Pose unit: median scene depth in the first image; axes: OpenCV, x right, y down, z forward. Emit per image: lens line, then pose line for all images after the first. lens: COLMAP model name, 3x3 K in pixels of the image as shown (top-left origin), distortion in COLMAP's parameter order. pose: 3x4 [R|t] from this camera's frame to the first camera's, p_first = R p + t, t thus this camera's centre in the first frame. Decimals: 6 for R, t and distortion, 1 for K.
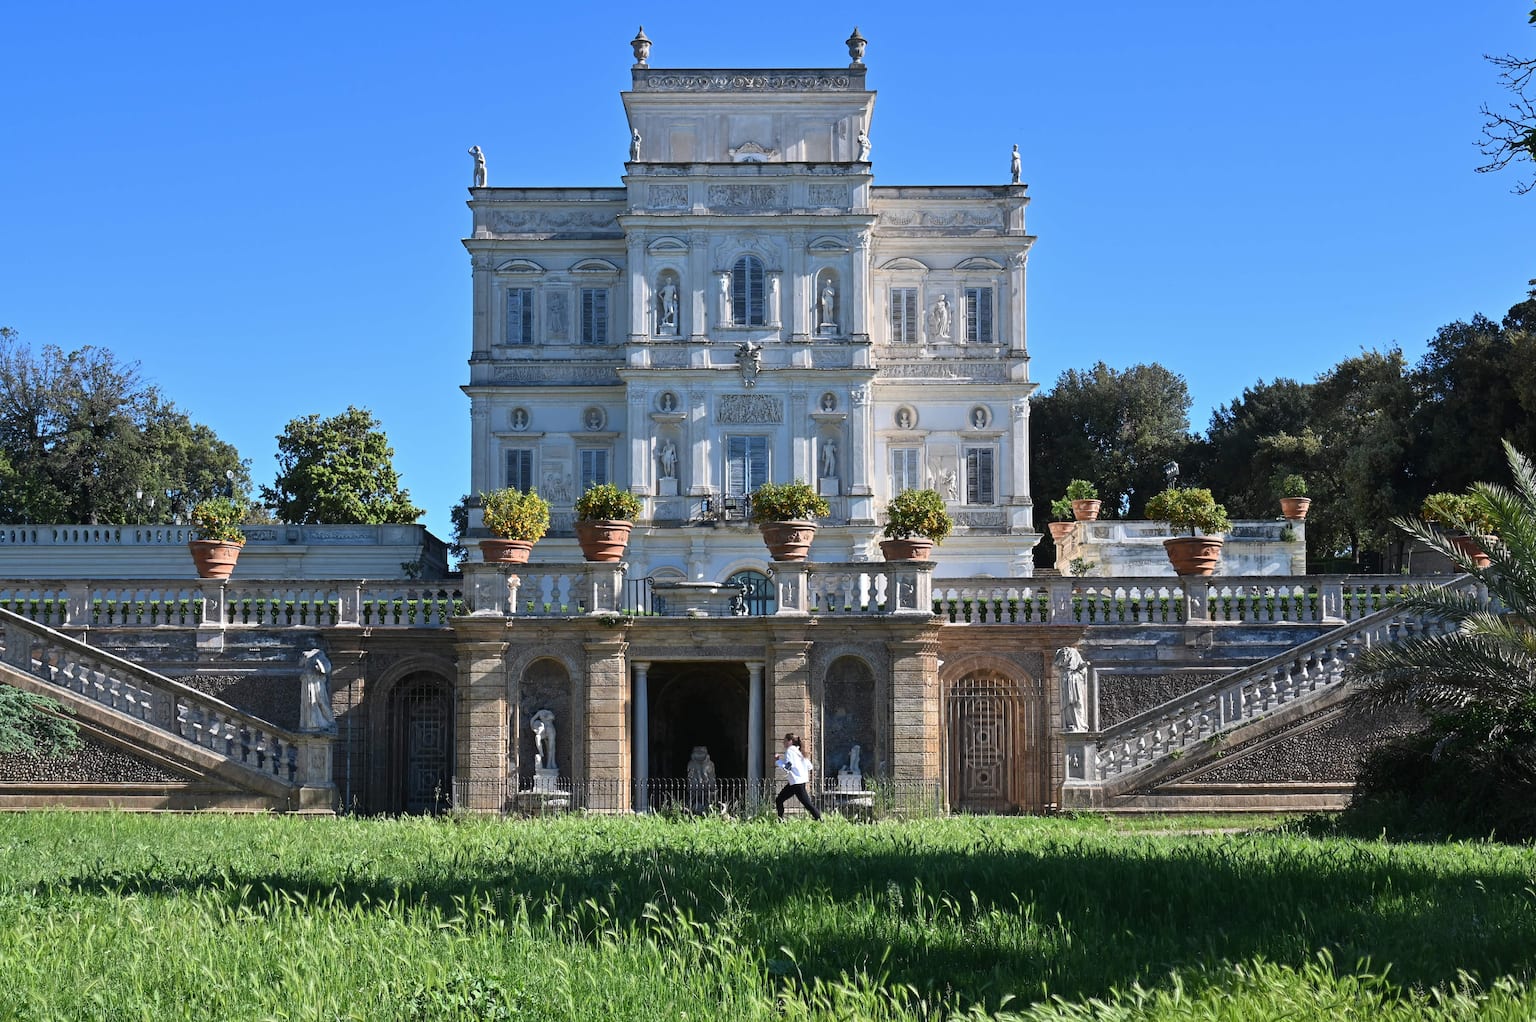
lens RADIAL K [[2965.4, 0, 775.8], [0, 2965.4, 514.5], [0, 0, 1]] dist [-0.059781, 0.000000]
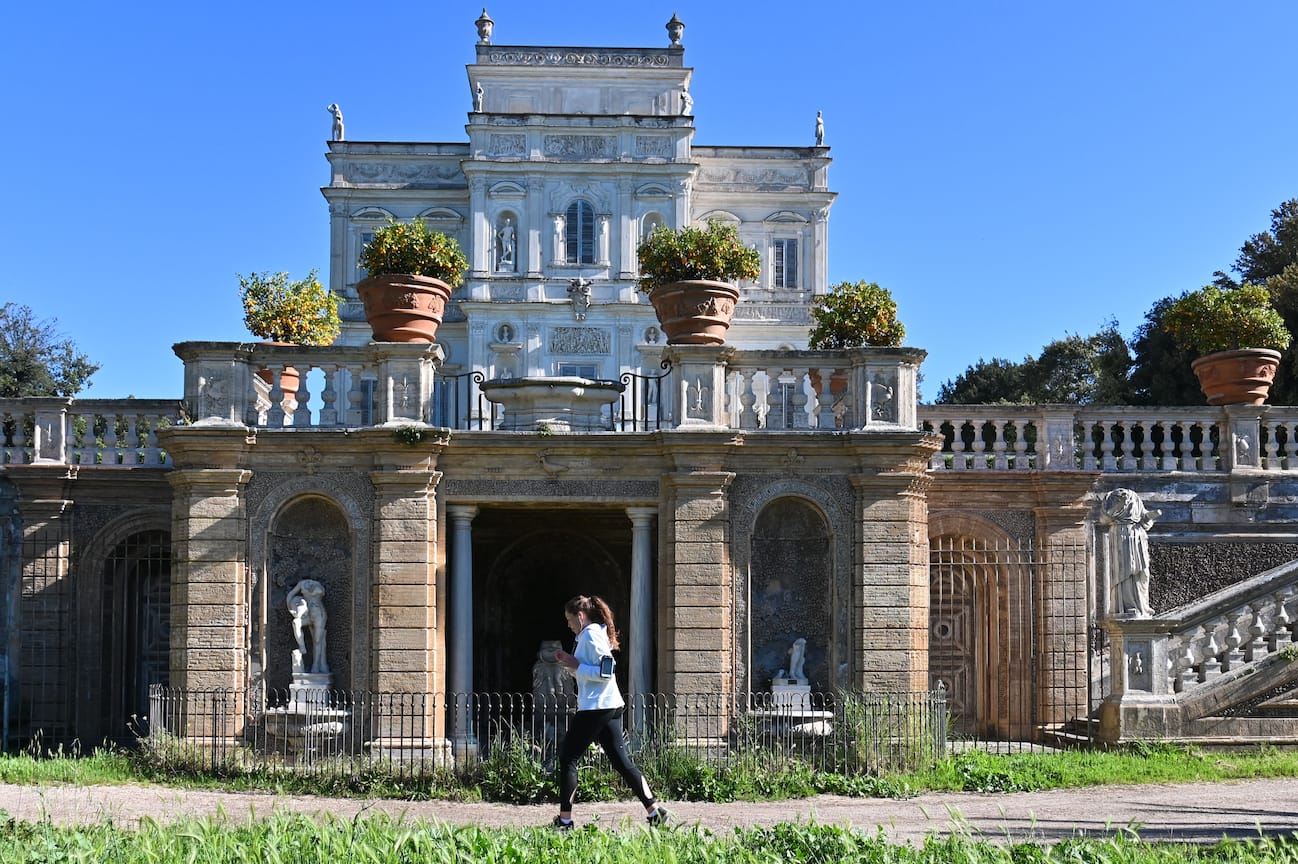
lens RADIAL K [[2313.9, 0, 647.8], [0, 2313.9, 429.9], [0, 0, 1]] dist [-0.114477, 0.000000]
pose [[0.999645, 0.007827, 0.025466, -0.016528], [-0.007375, 0.999815, -0.017773, 0.037576], [-0.025600, 0.017579, 0.999518, 0.450009]]
